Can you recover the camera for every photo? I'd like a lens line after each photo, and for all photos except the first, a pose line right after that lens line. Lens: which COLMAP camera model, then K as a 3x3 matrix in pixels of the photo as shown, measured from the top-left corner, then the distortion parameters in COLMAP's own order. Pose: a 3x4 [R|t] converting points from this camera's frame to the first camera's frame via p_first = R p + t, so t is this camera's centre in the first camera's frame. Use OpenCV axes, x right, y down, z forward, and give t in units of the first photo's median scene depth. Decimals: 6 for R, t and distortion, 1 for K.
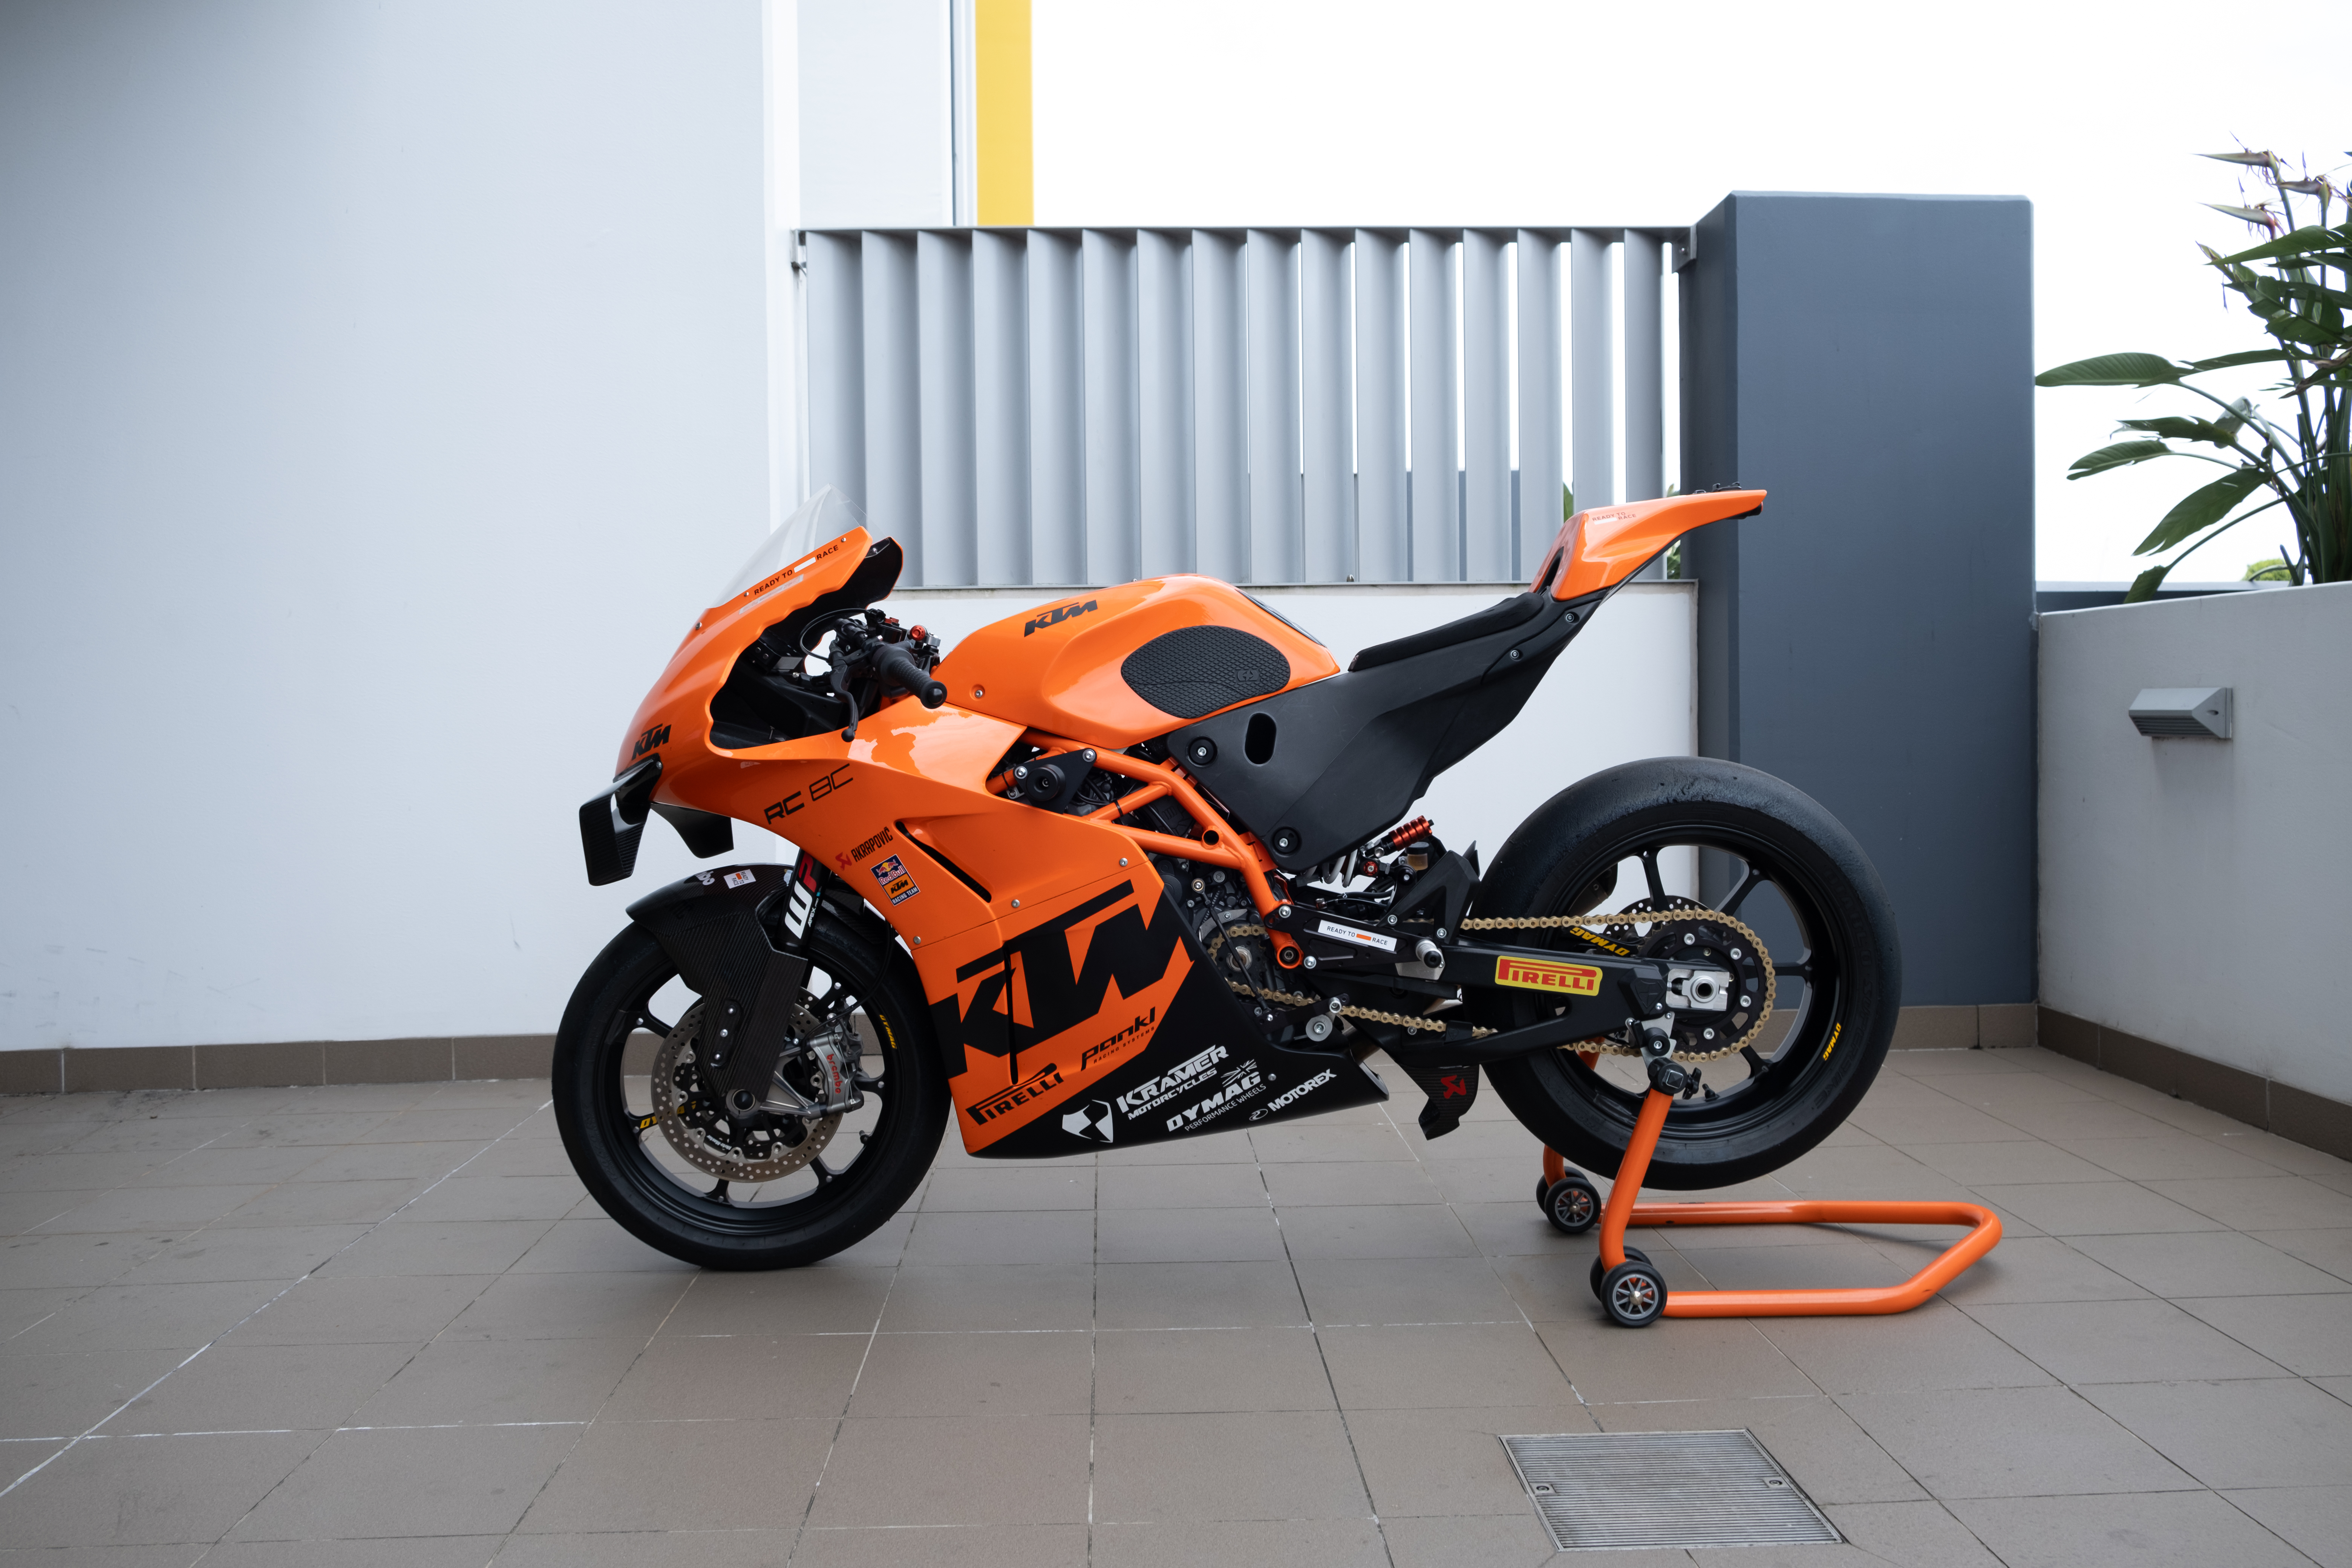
lens RADIAL K [[1838.9, 0, 1175.2], [0, 1838.9, 776.7], [0, 0, 1]] dist [-0.047415, 0.047107]
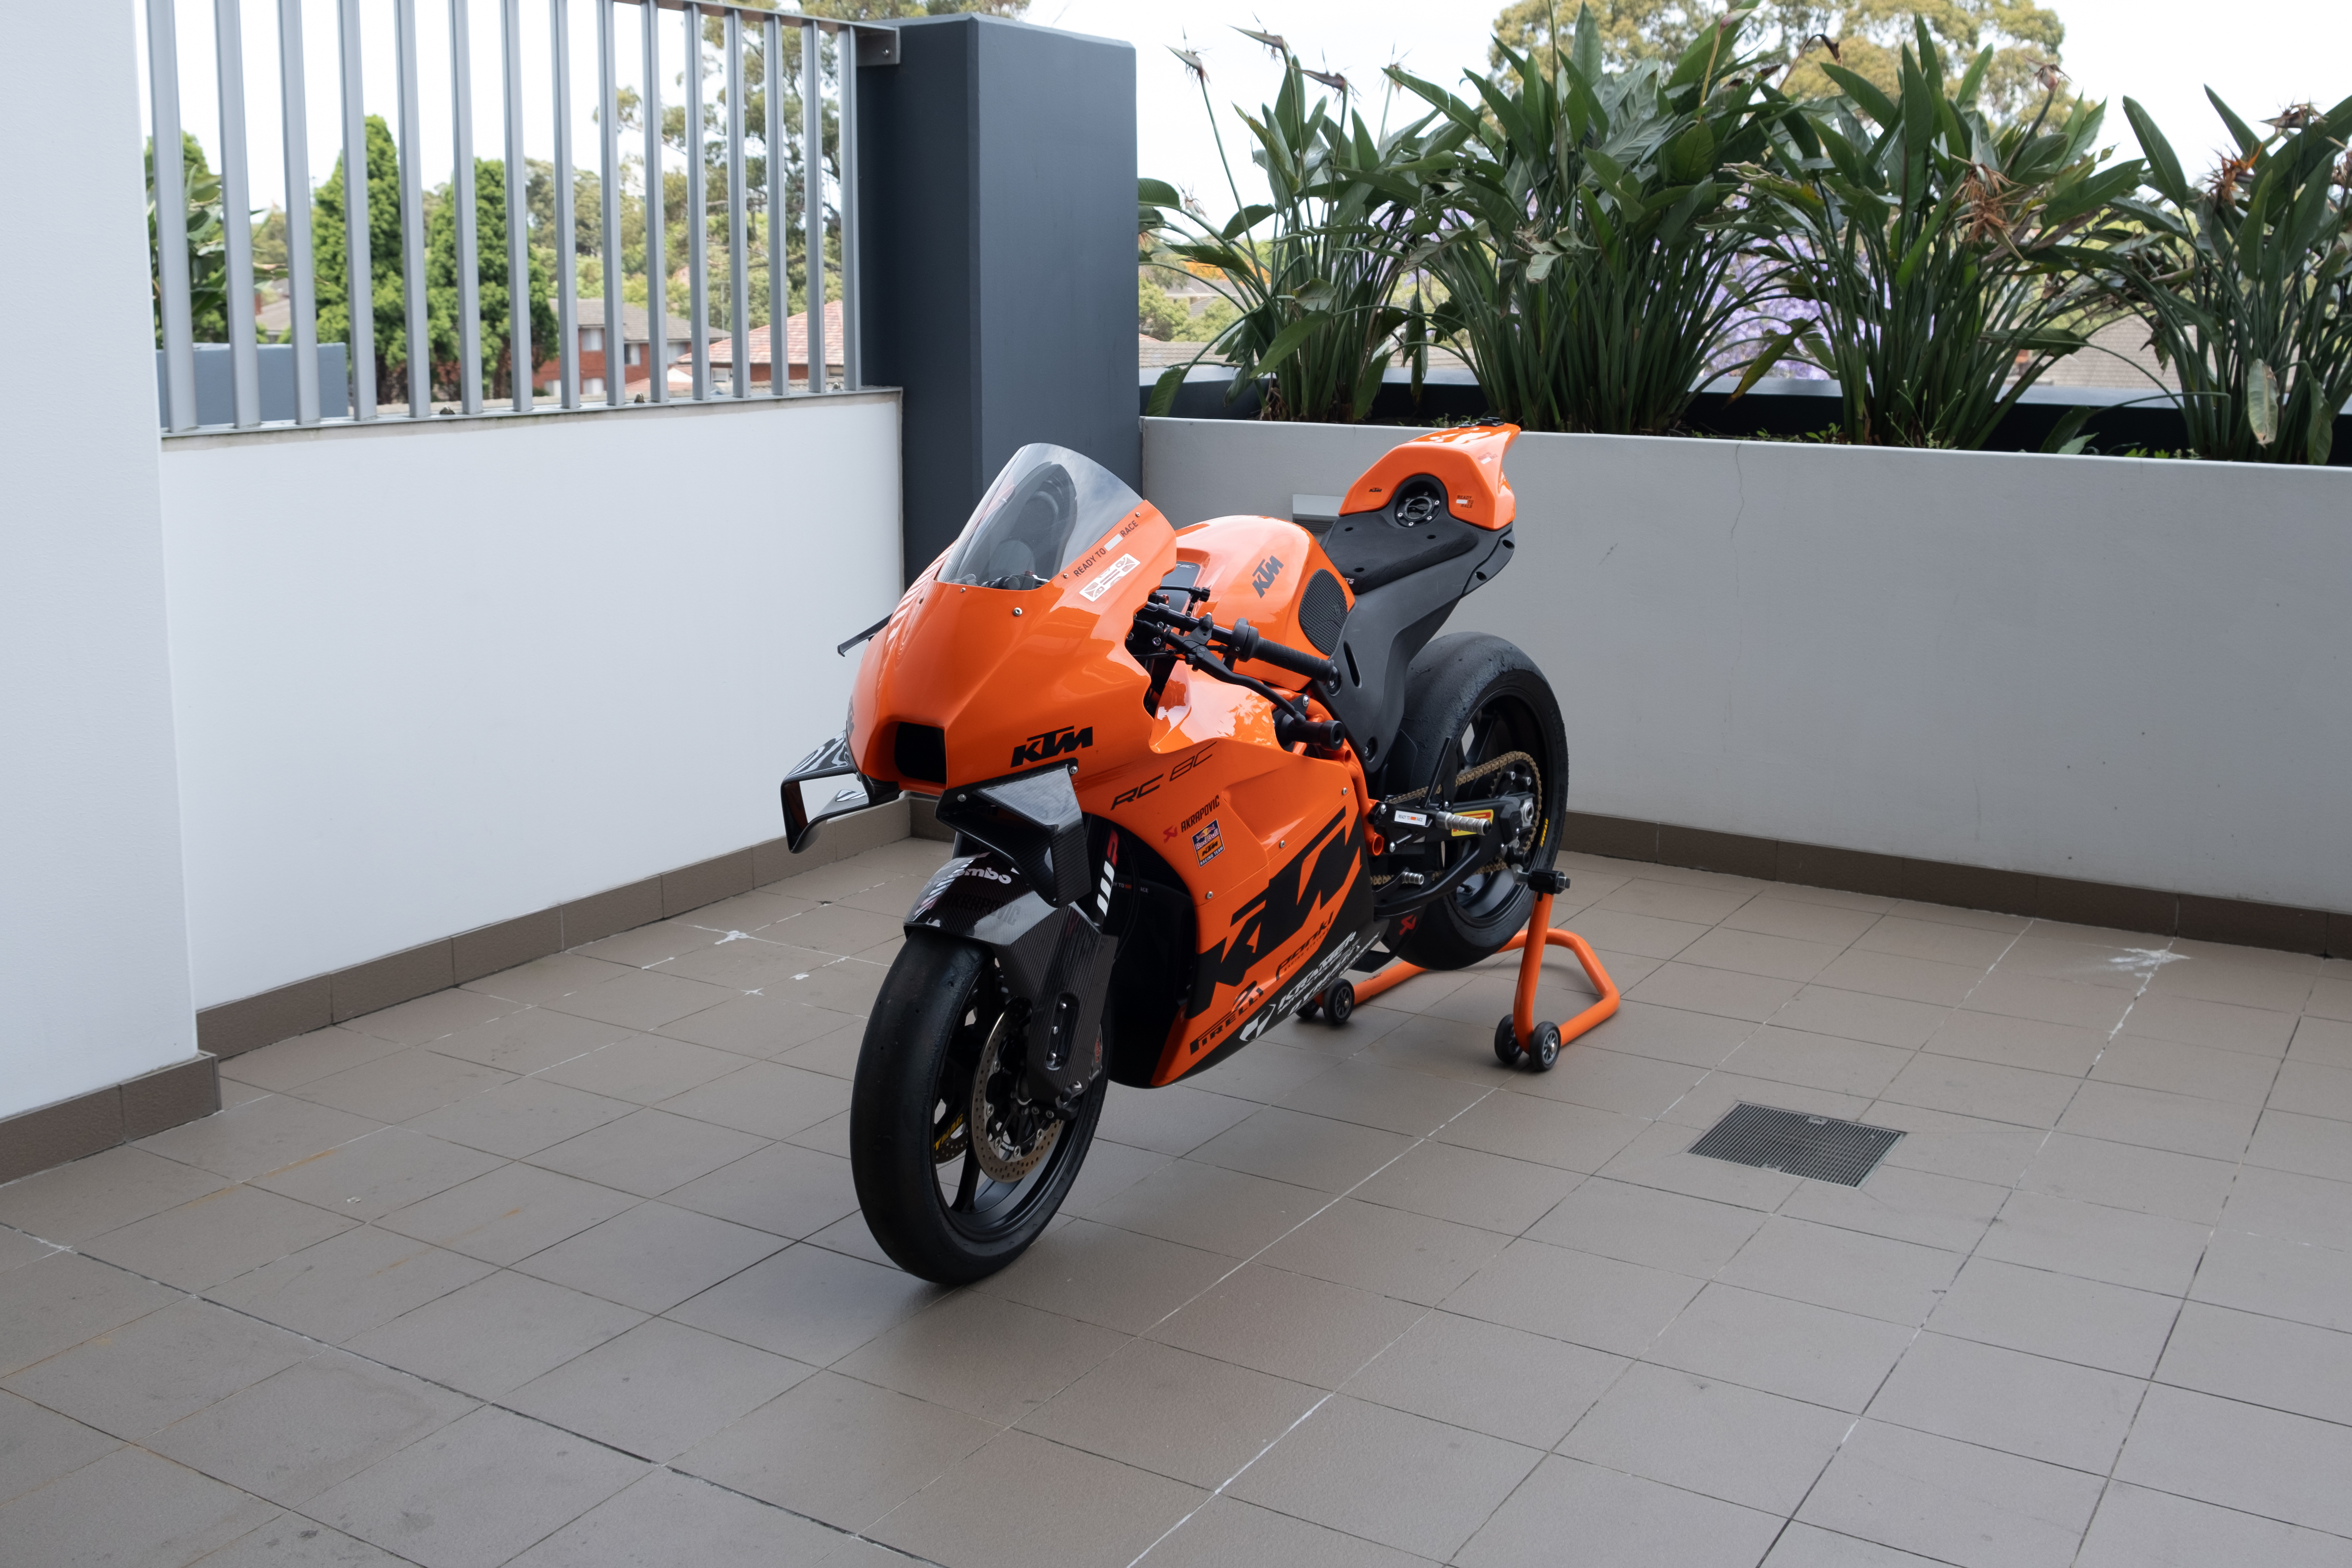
lens RADIAL K [[2353.7, 0, 1175.0], [0, 2353.7, 602.3], [0, 0, 1]] dist [-0.044767, 0.003027]
pose [[0.551888, -0.100105, 0.827888, -1.237271], [0.018602, 0.994000, 0.107791, -0.220726], [-0.833710, -0.044088, 0.550439, 0.281504]]
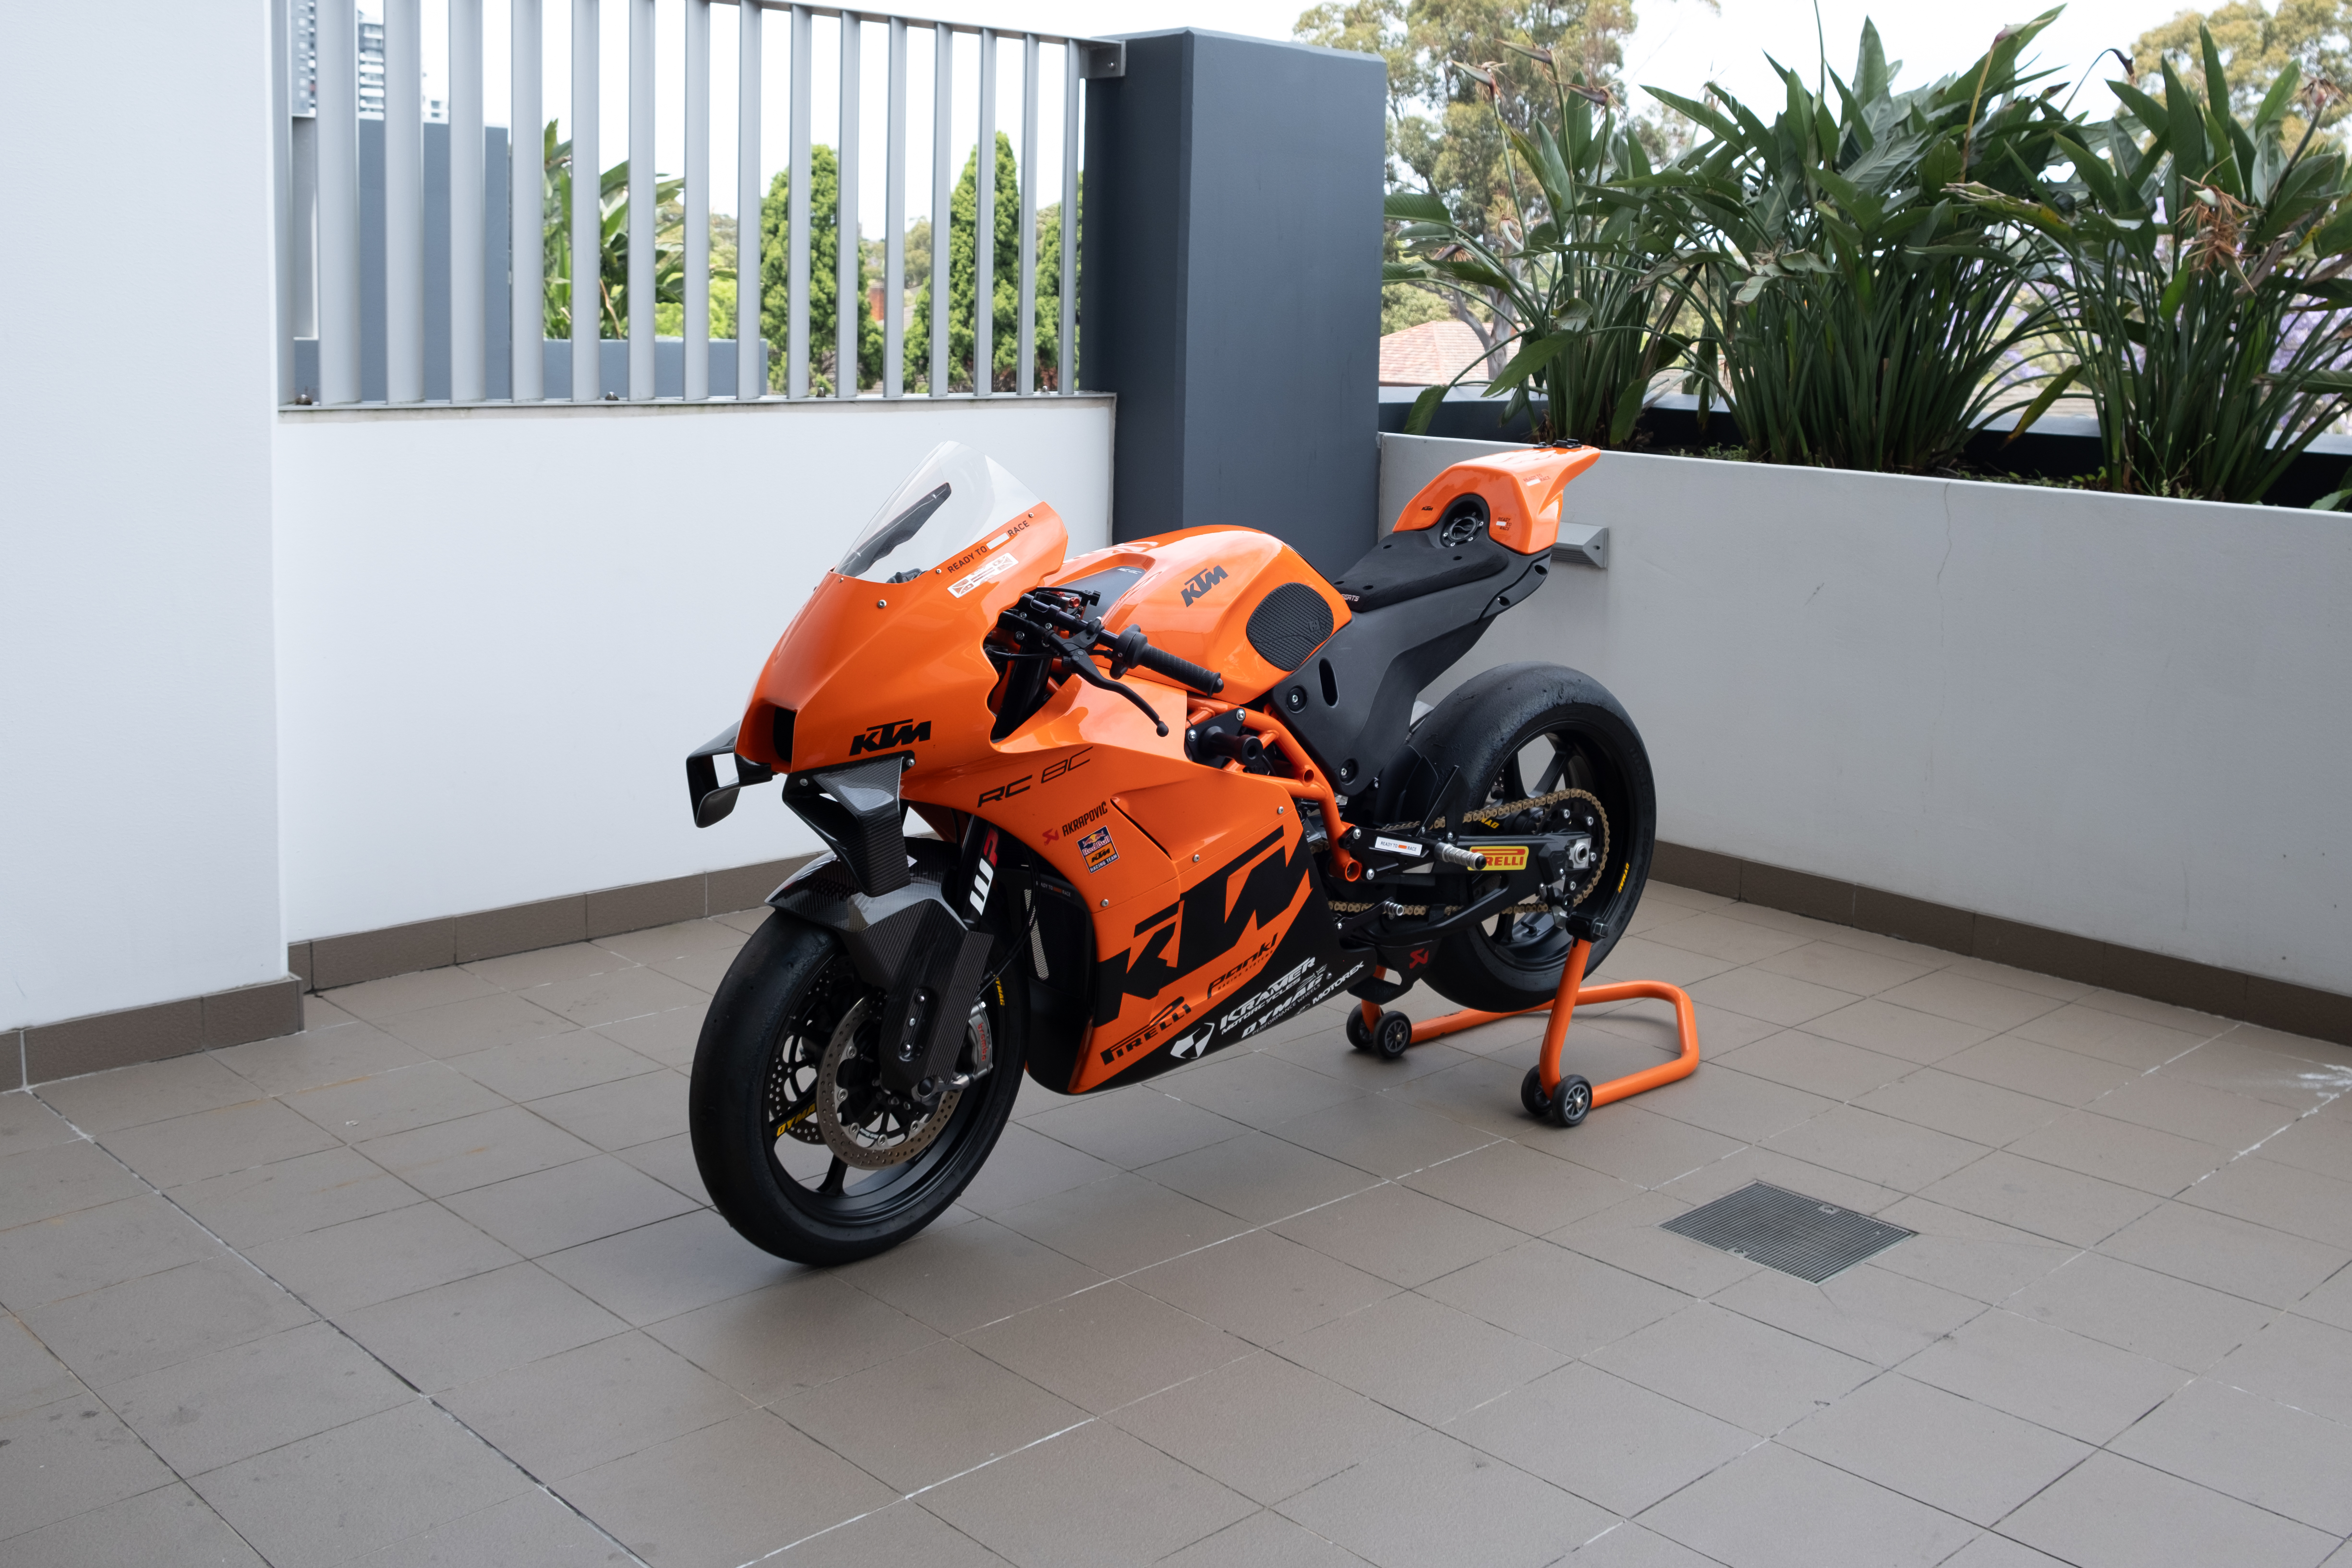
lens RADIAL K [[2360.2, 0, 1227.6], [0, 2360.2, 542.9], [0, 0, 1]] dist [-0.044748, 0.030256]
pose [[0.733637, -0.039391, 0.678398, -0.978037], [-0.013275, 0.997297, 0.072265, -0.209856], [-0.679411, -0.062022, 0.731132, -0.009679]]
